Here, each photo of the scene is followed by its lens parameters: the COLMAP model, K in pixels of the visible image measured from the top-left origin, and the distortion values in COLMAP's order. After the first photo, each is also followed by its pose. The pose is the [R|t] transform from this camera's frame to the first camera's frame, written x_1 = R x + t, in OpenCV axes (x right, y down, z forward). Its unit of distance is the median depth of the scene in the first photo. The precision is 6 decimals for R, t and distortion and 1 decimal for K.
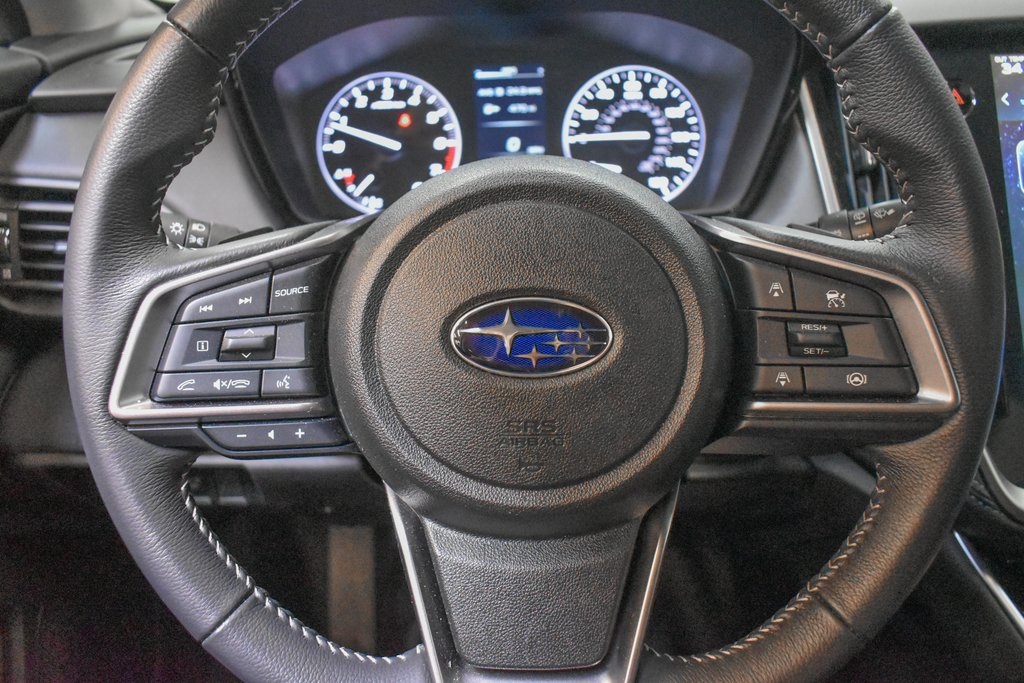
lens RADIAL K [[797.4, 0, 513.5], [0, 797.4, 339.1], [0, 0, 1]] dist [-0.015329, 0.003349]
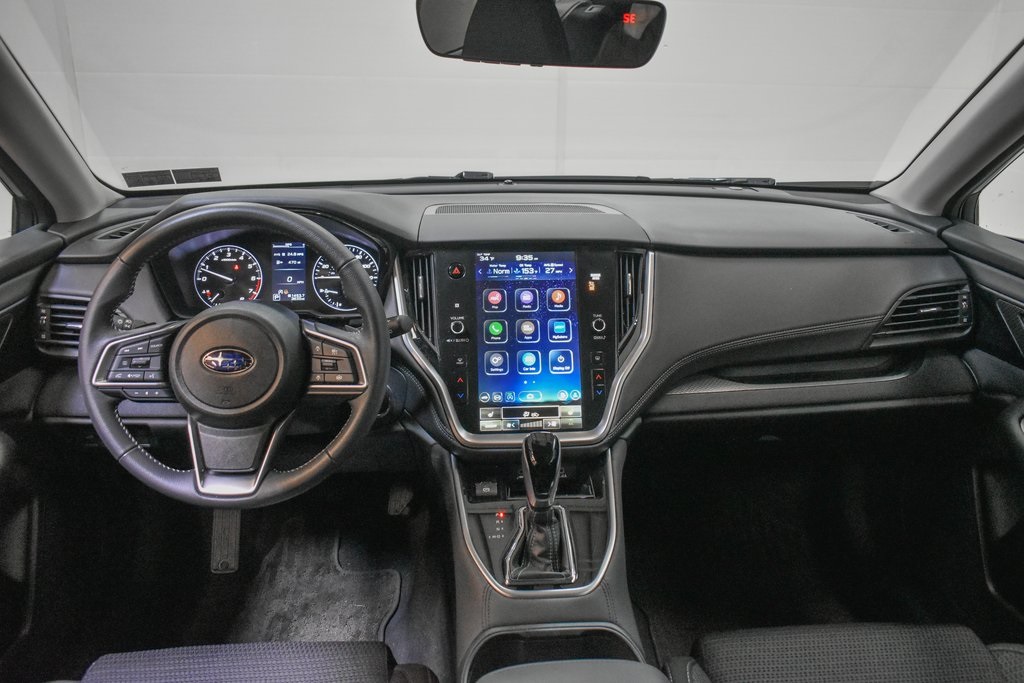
lens RADIAL K [[797.4, 0, 523.0], [0, 797.4, 337.3], [0, 0, 1]] dist [-0.015329, 0.003349]
pose [[0.998531, 0.019218, 0.050652, 0.520252], [-0.014913, 0.996350, -0.084045, 0.076546], [-0.052082, 0.083167, 0.995174, -1.127615]]
